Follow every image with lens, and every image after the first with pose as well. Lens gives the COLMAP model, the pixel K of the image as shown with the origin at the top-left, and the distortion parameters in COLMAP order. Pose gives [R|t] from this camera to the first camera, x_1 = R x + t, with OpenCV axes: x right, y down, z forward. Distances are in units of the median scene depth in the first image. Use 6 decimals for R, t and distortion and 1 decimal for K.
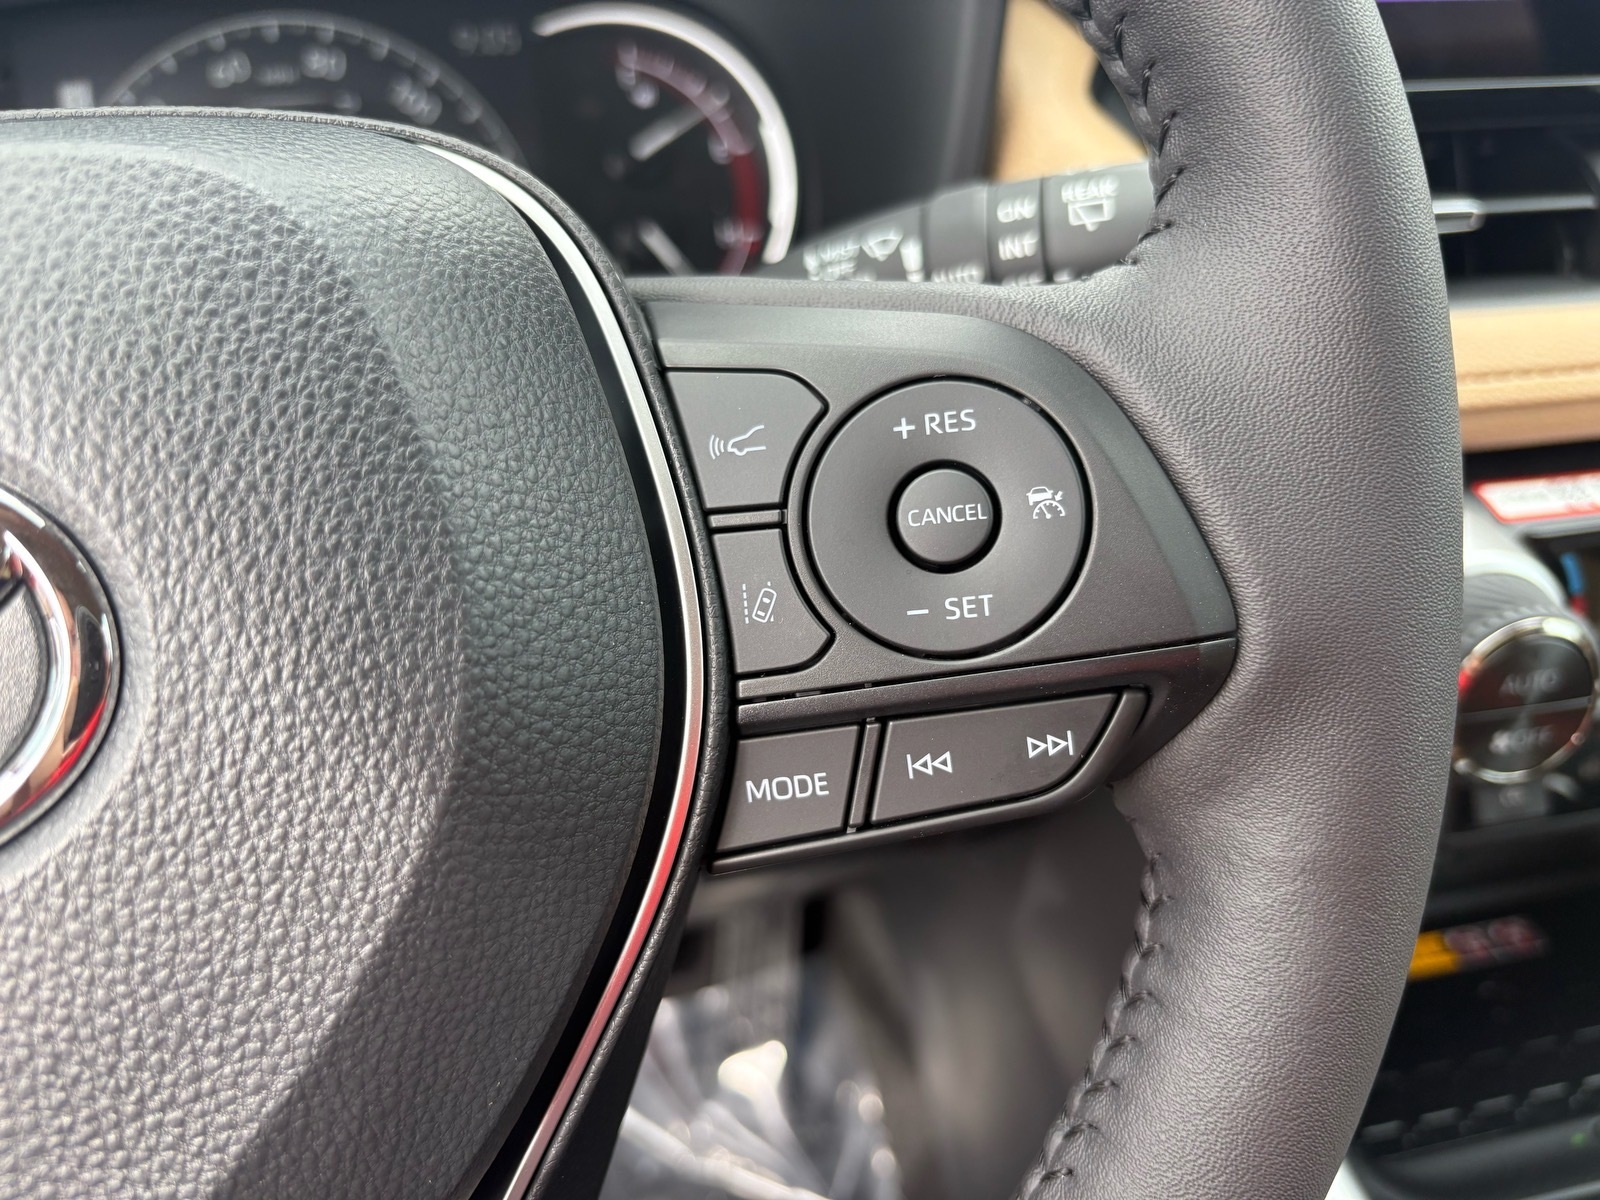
lens RADIAL K [[1257.7, 0, 783.6], [0, 1257.7, 614.8], [0, 0, 1]] dist [0.020257, -0.046226]
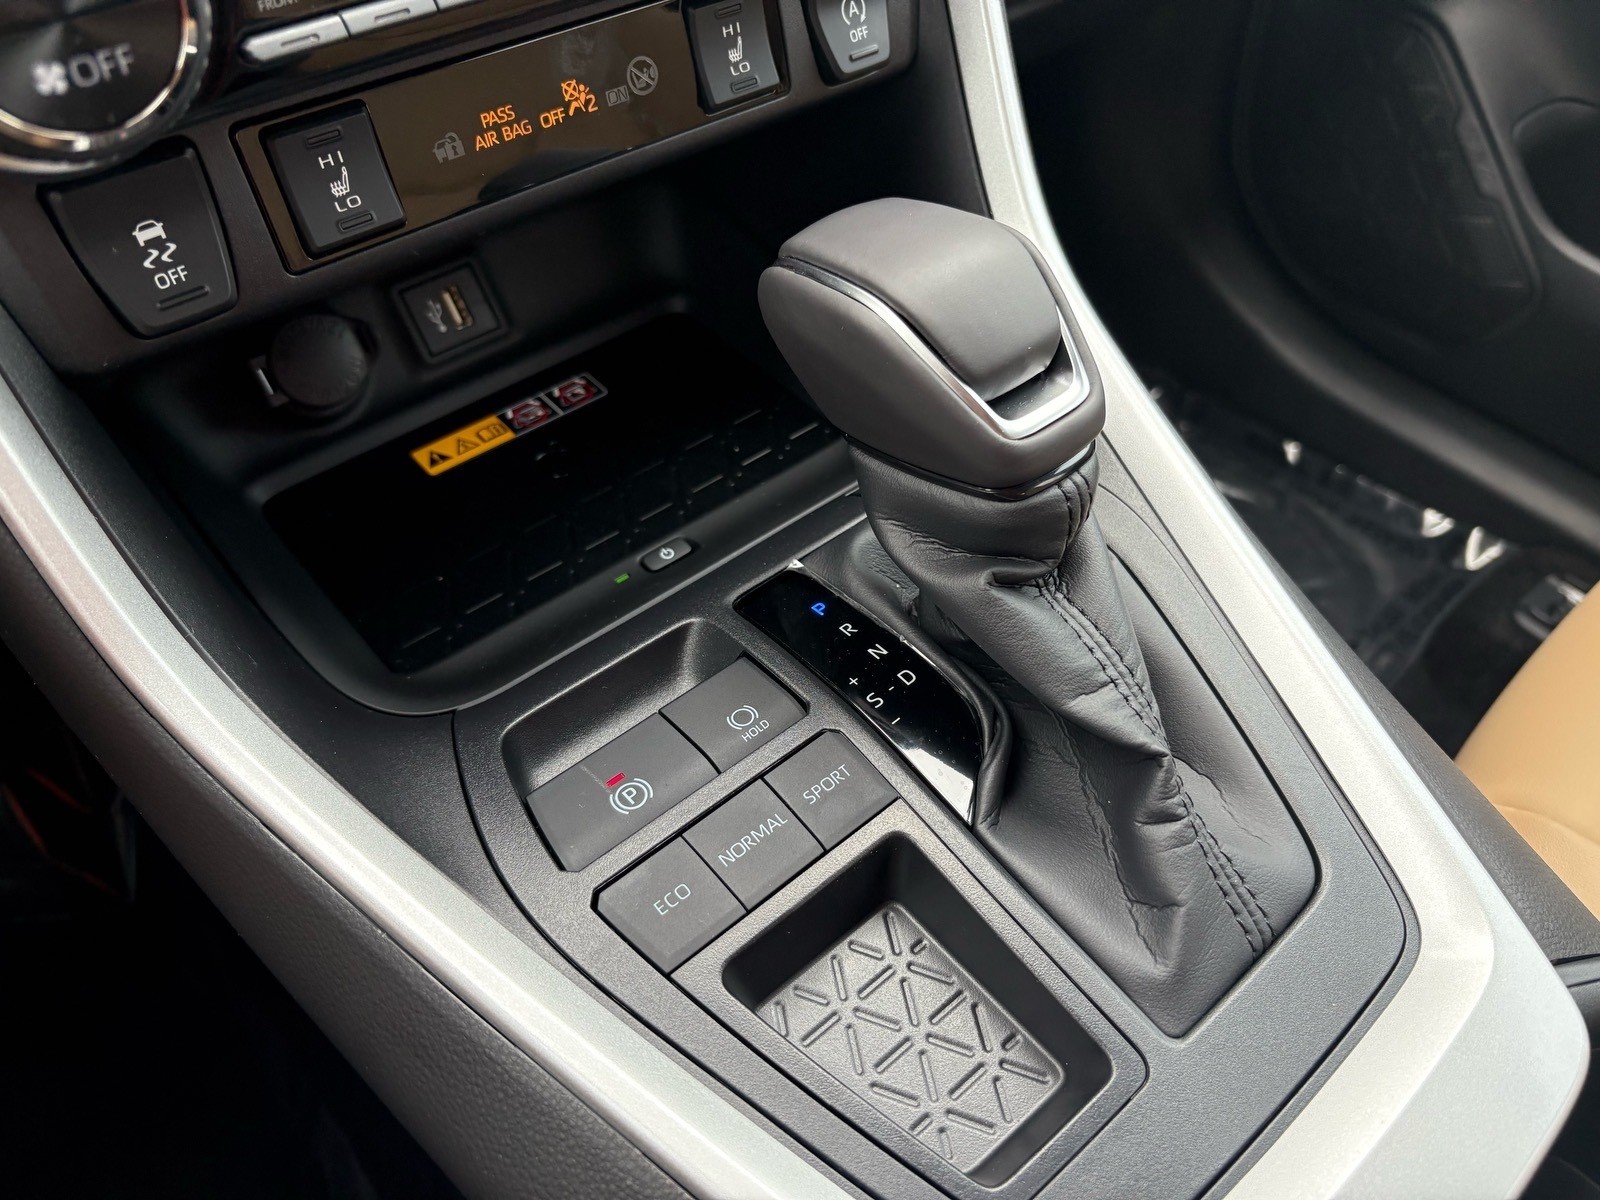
lens RADIAL K [[1257.7, 0, 816.7], [0, 1257.7, 586.3], [0, 0, 1]] dist [0.020257, -0.046226]
pose [[0.861080, -0.332051, 0.385075, 0.989129], [0.214483, 0.923847, 0.317022, 0.395109], [-0.461018, -0.190389, 0.866726, 0.290681]]
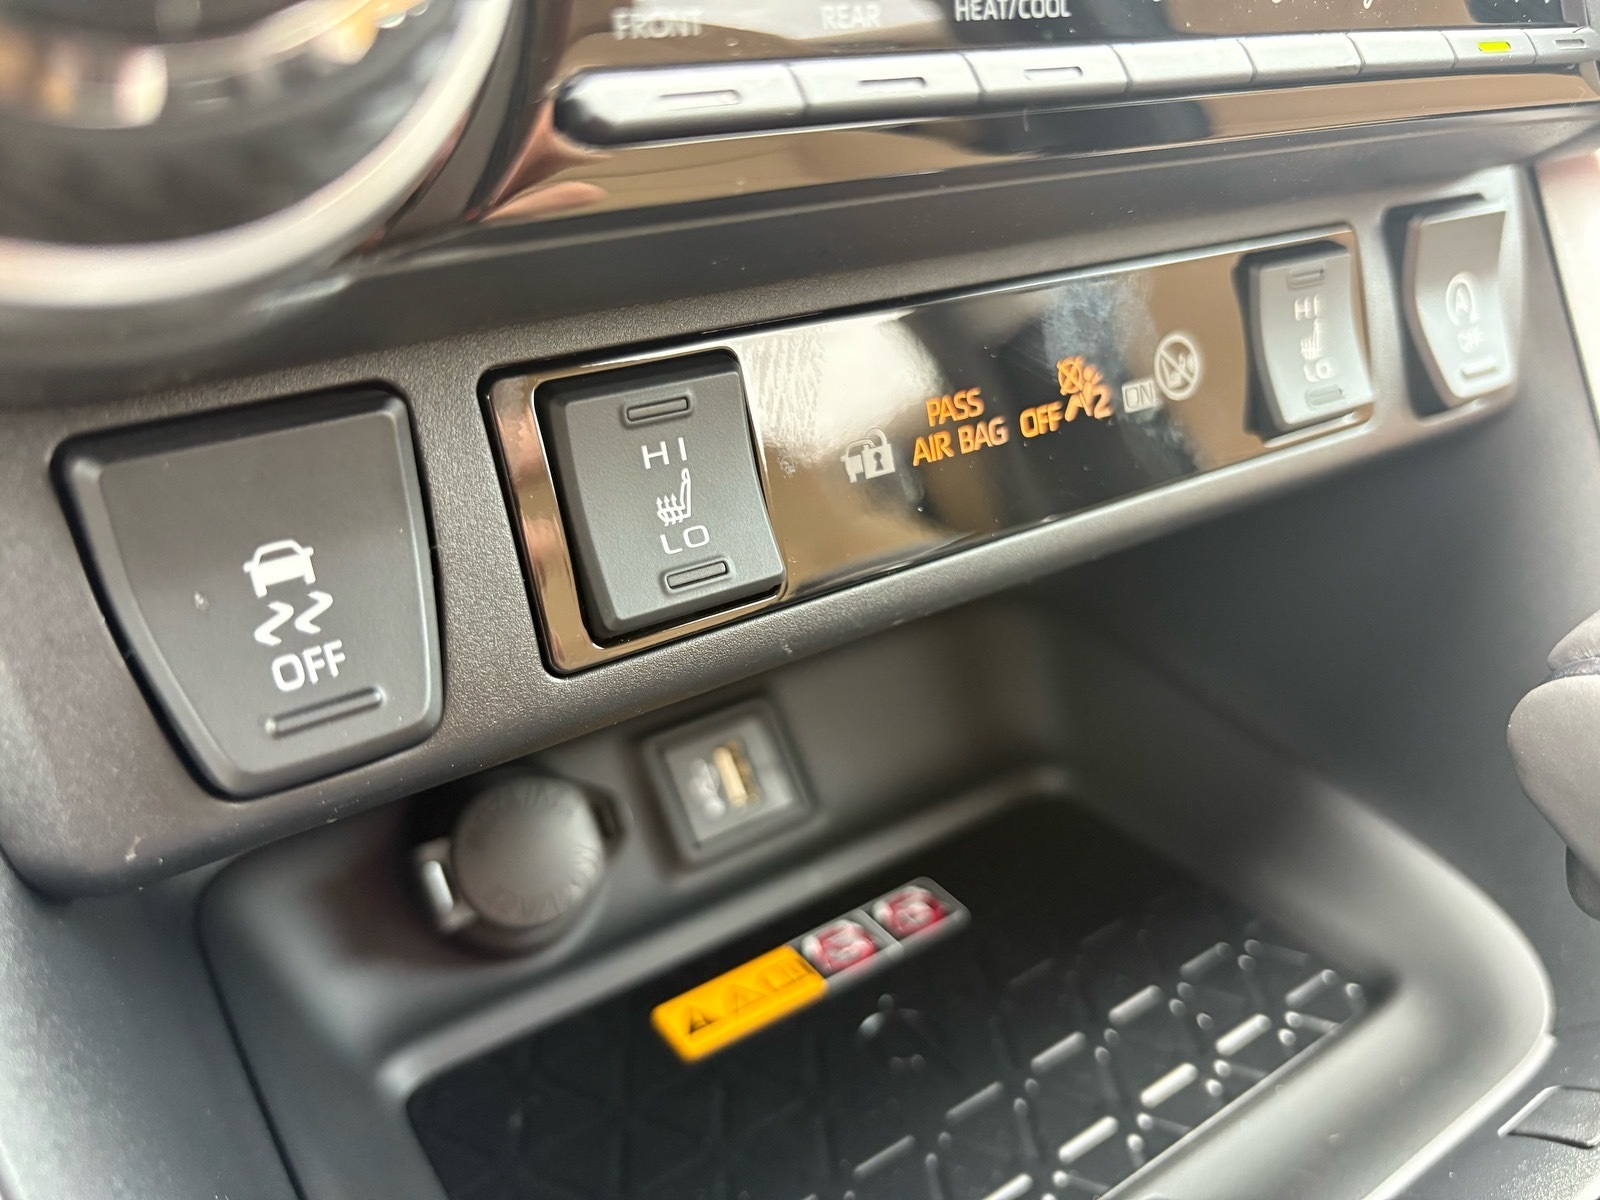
lens RADIAL K [[1257.7, 0, 803.5], [0, 1257.7, 601.9], [0, 0, 1]] dist [0.020257, -0.046226]
pose [[0.911866, -0.165464, 0.375662, 1.023855], [0.206266, 0.975929, -0.070826, 0.438497], [-0.354900, 0.142070, 0.924047, 1.405730]]
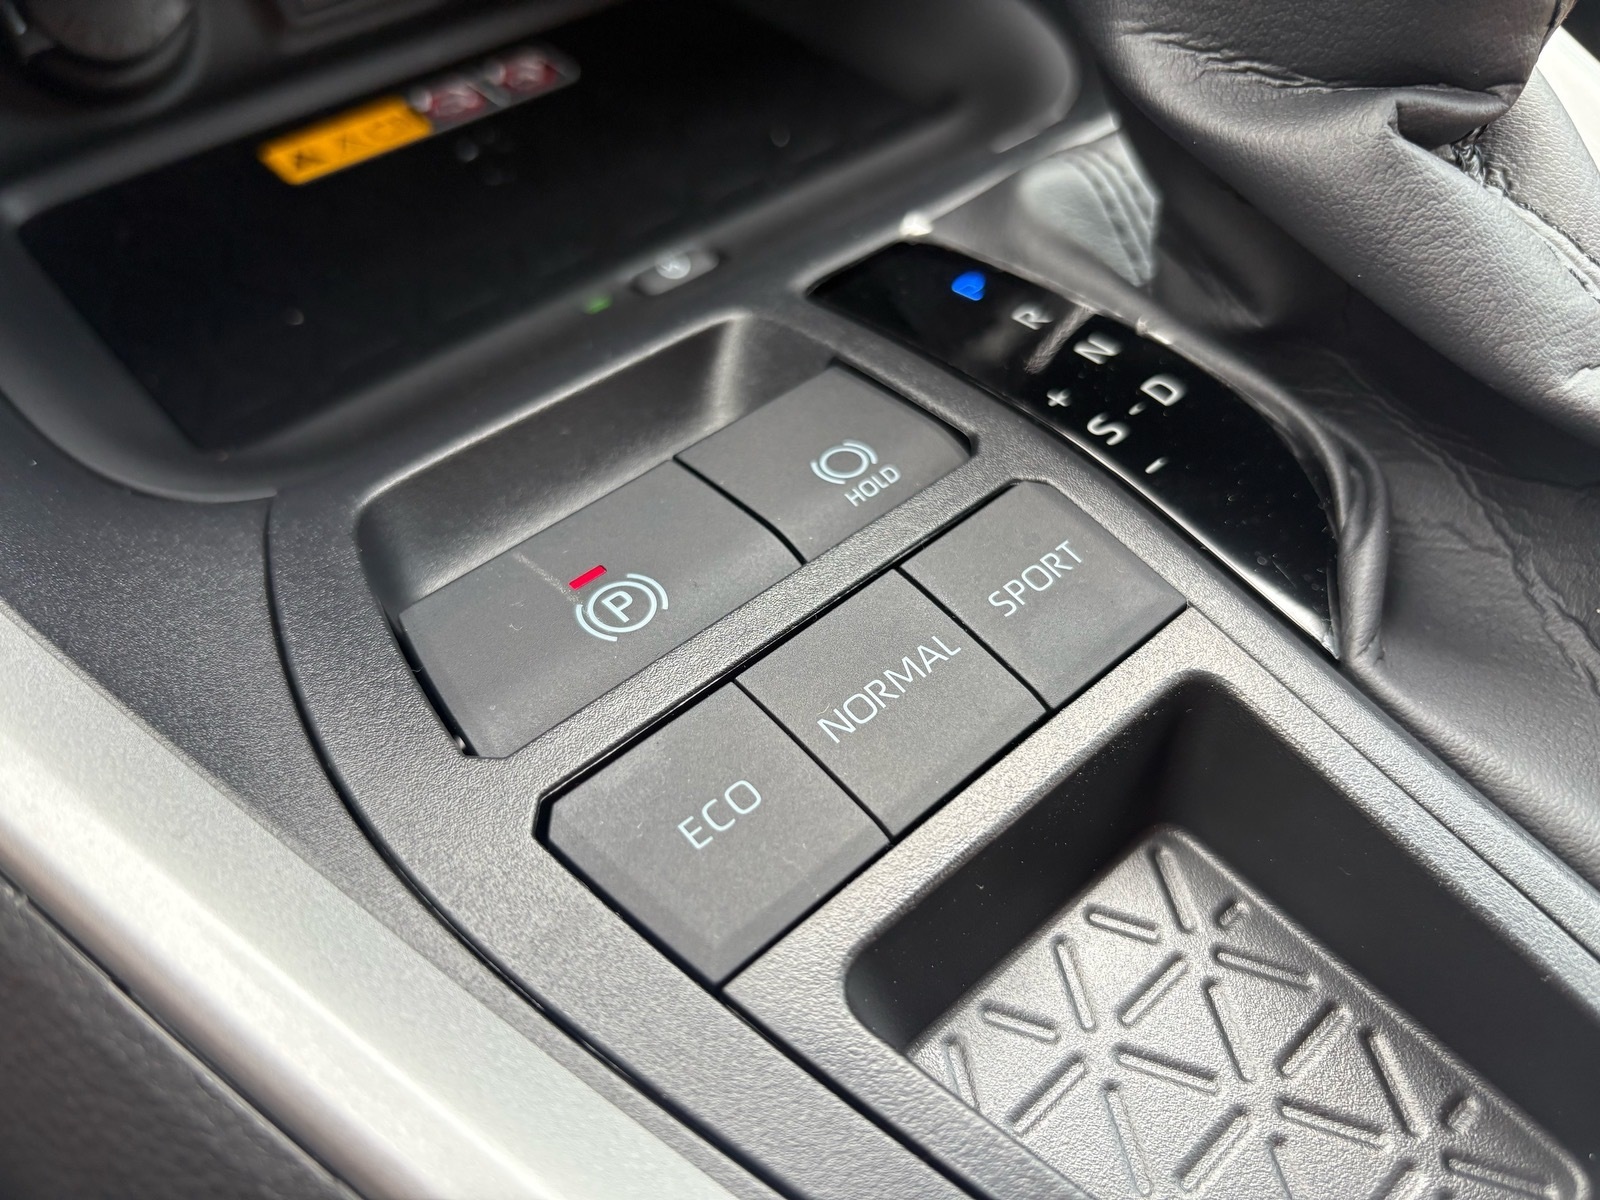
lens RADIAL K [[1257.7, 0, 800.8], [0, 1257.7, 628.3], [0, 0, 1]] dist [0.020257, -0.046226]
pose [[0.859036, -0.366408, 0.357494, 1.148801], [0.235776, 0.903058, 0.359020, 0.920772], [-0.454386, -0.224123, 0.862150, 1.124491]]
